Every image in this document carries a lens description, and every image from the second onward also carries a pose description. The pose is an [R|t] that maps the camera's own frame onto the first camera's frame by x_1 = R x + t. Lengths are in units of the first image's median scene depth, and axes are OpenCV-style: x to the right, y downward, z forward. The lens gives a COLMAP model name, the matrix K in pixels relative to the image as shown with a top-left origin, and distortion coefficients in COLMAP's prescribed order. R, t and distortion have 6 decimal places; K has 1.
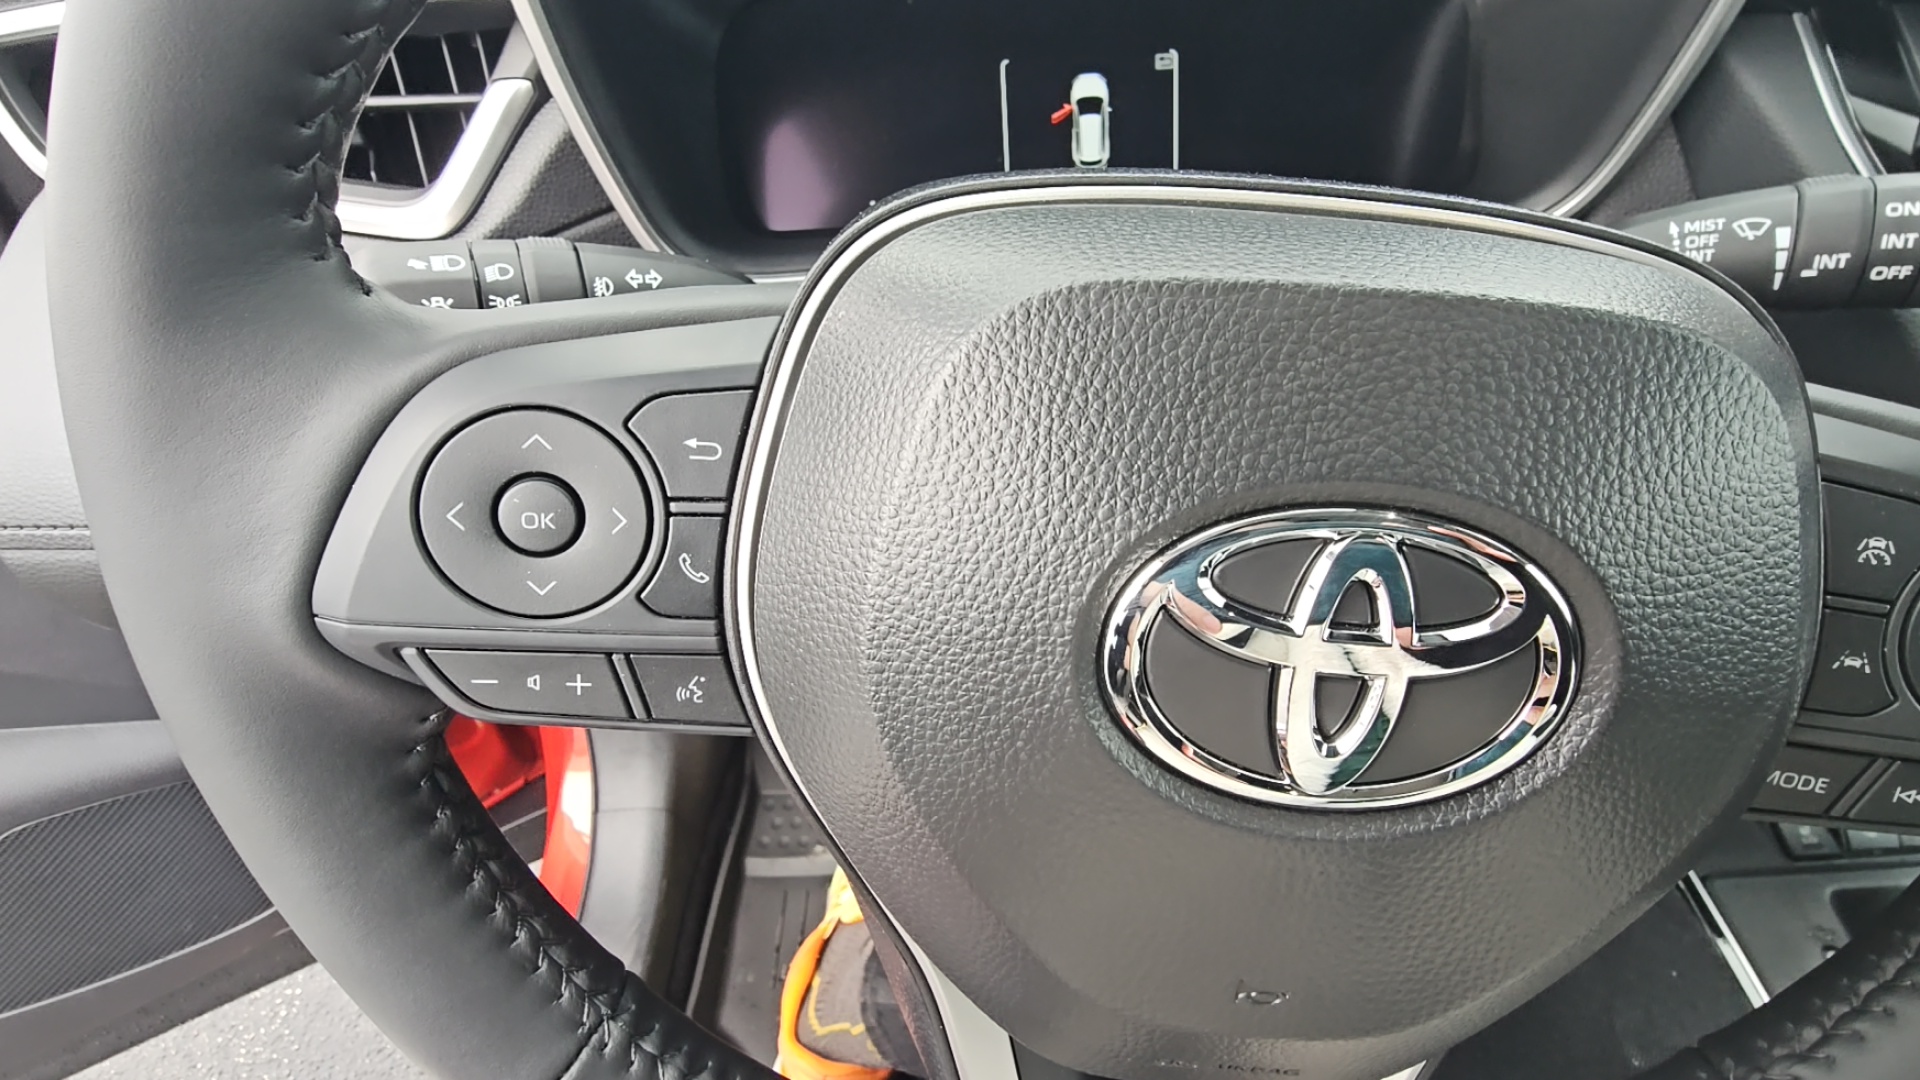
lens RADIAL K [[858.6, 0, 978.5], [0, 858.6, 546.4], [0, 0, 1]] dist [0.010648, -0.009001]
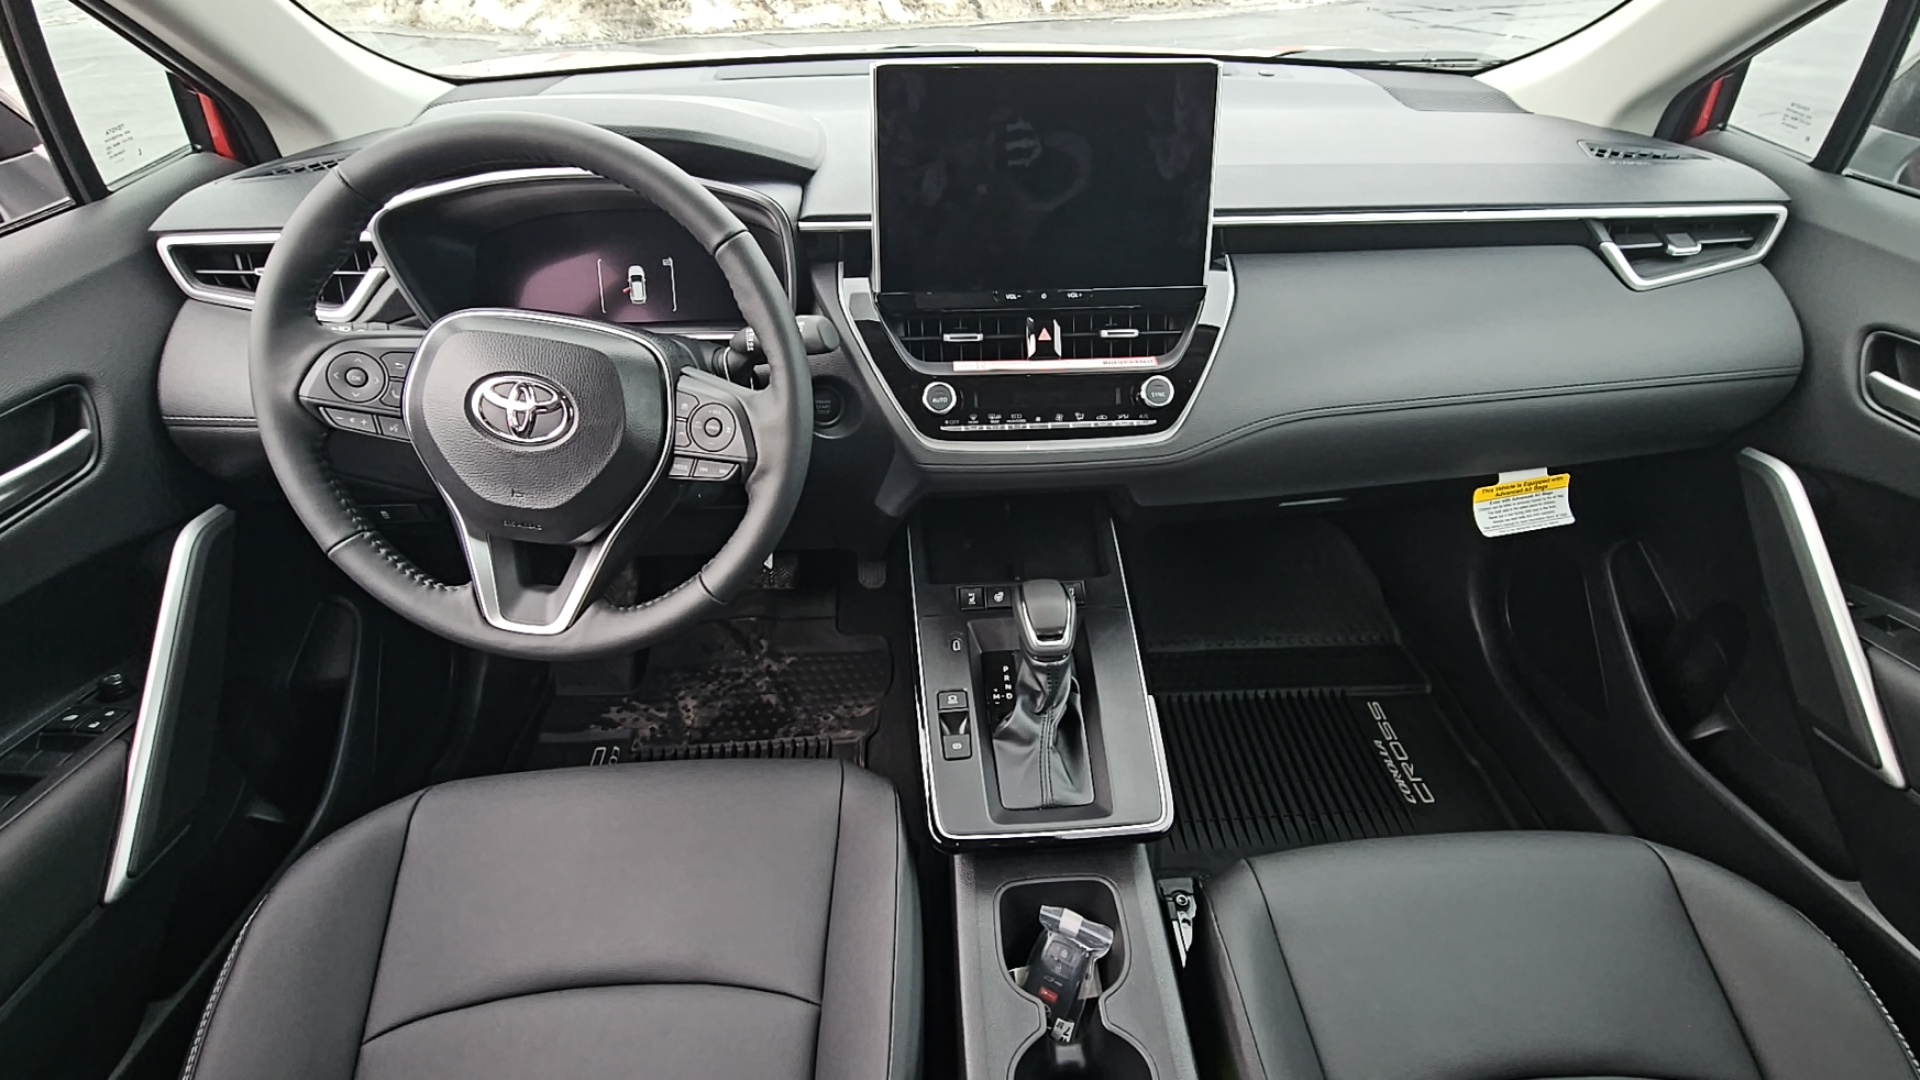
lens RADIAL K [[860.8, 0, 989.2], [0, 860.8, 547.4], [0, 0, 1]] dist [0.000657, 0.000510]
pose [[0.997380, 0.013626, 0.071042, 1.597293], [-0.005433, 0.993434, -0.114274, 0.852958], [-0.072133, 0.113589, 0.990906, -2.312581]]
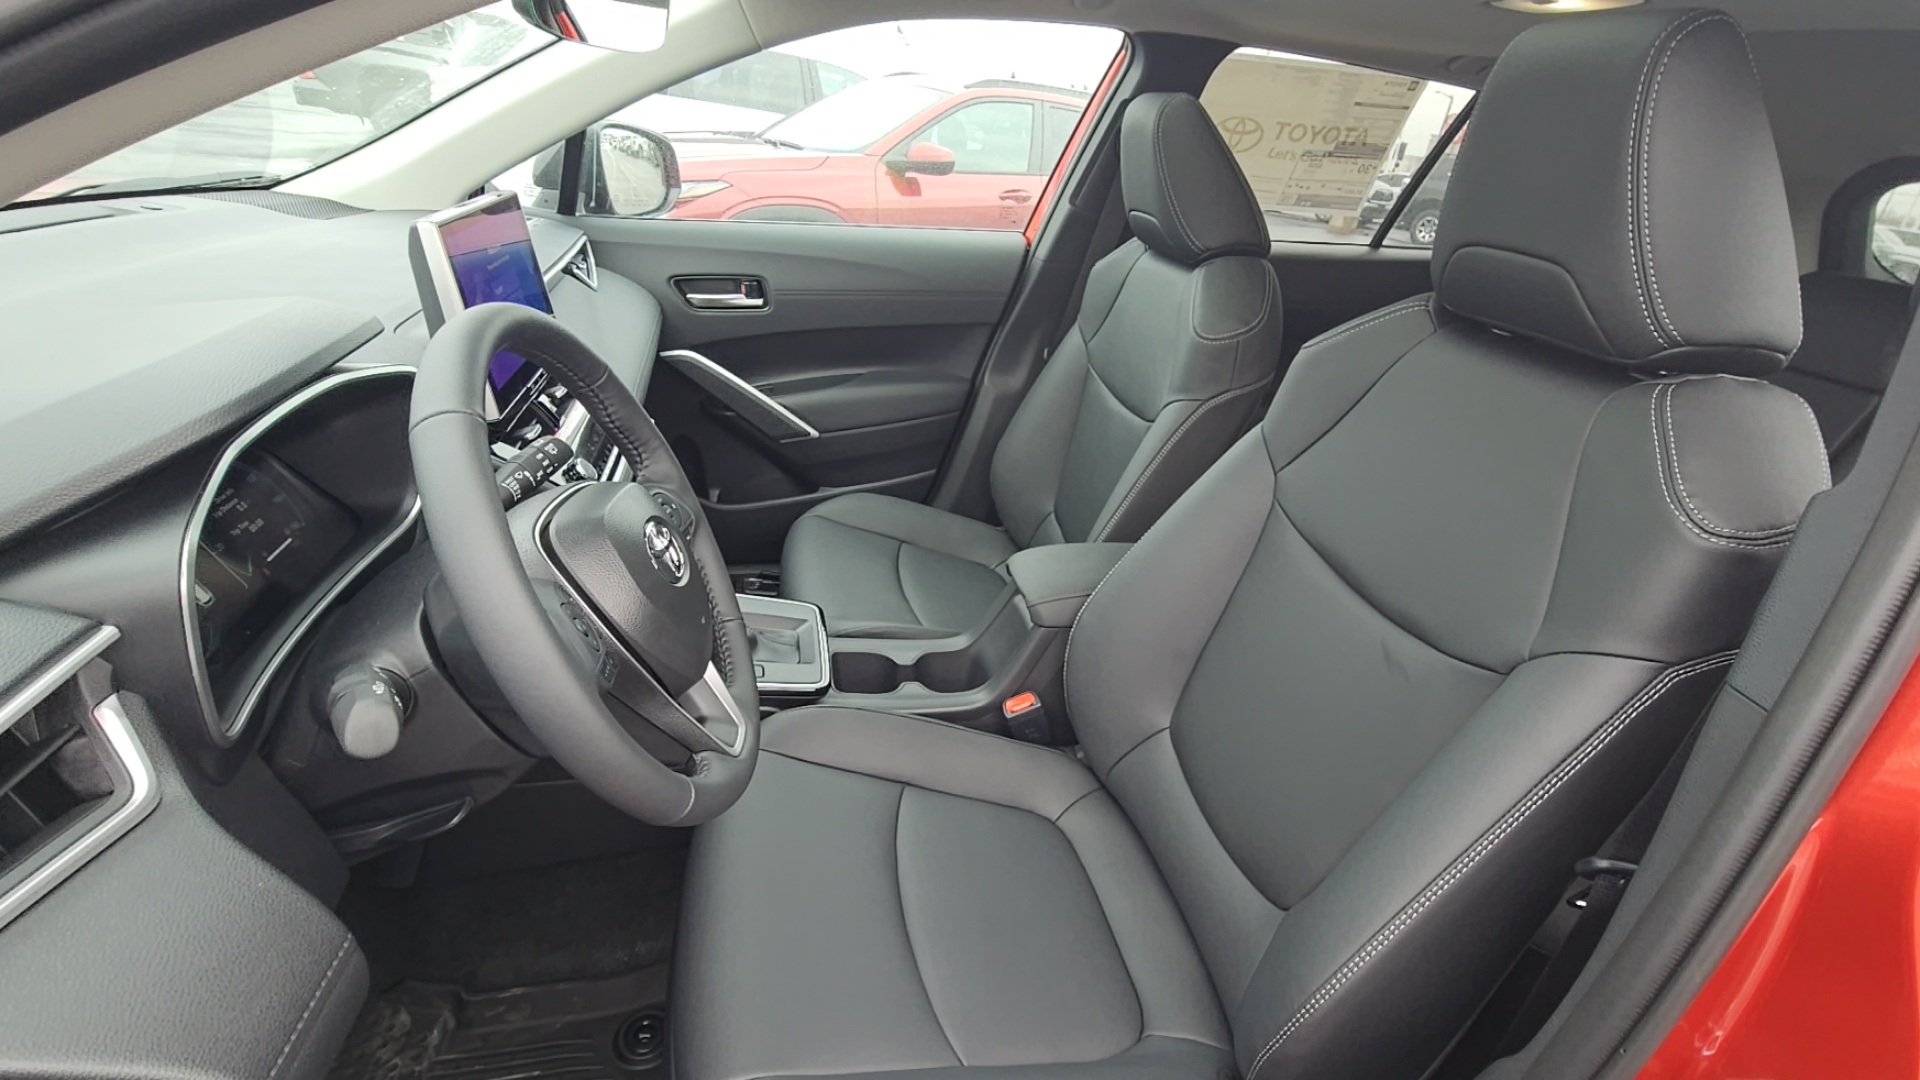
lens RADIAL K [[858.6, 0, 978.5], [0, 858.6, 546.4], [0, 0, 1]] dist [0.010648, -0.009001]
pose [[-0.191473, -0.414321, 0.889762, -2.601110], [0.605130, 0.663905, 0.439372, -0.588155], [-0.772759, 0.622549, 0.123598, -0.674707]]
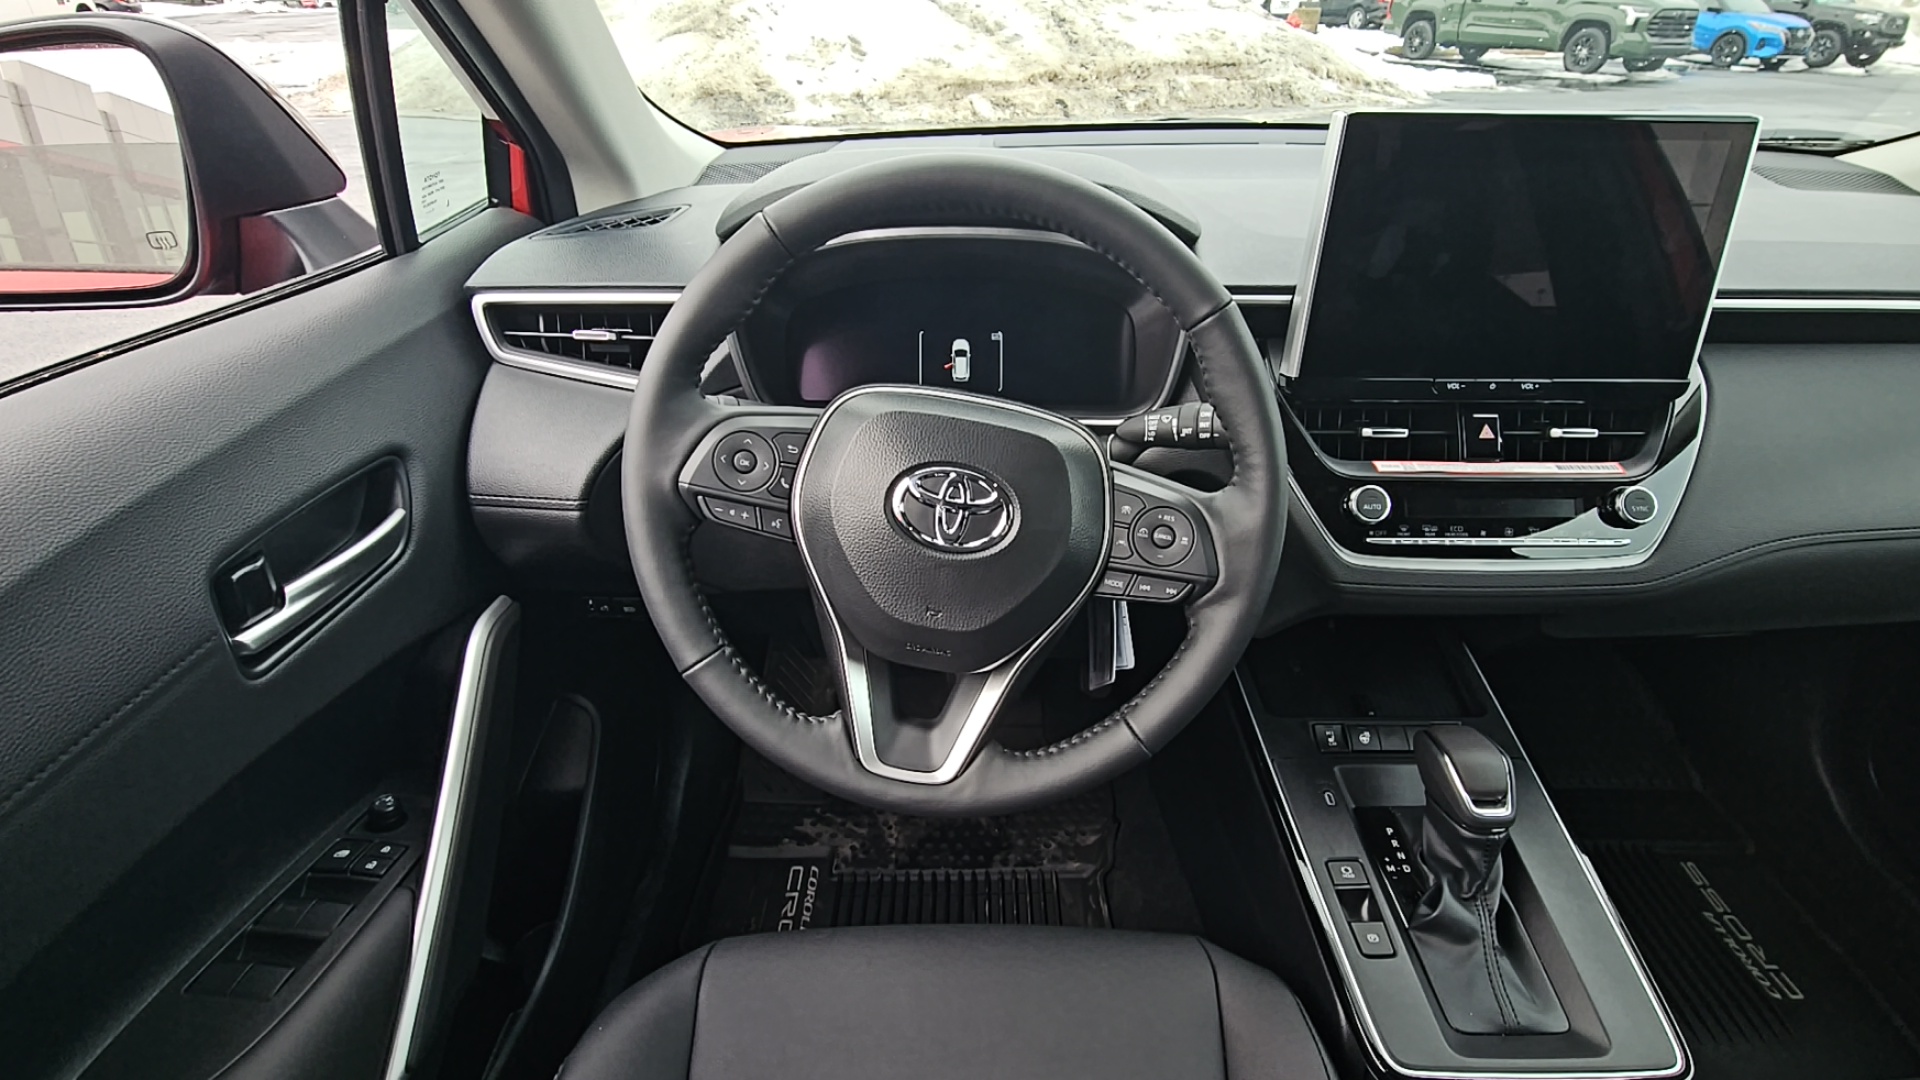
lens RADIAL K [[857.5, 0, 985.3], [0, 857.5, 546.3], [0, 0, 1]] dist [0.010752, -0.007658]
pose [[0.998145, 0.058561, 0.016672, 0.304263], [-0.054000, 0.977897, -0.201993, 0.639087], [-0.028133, 0.200718, 0.979245, -1.653097]]
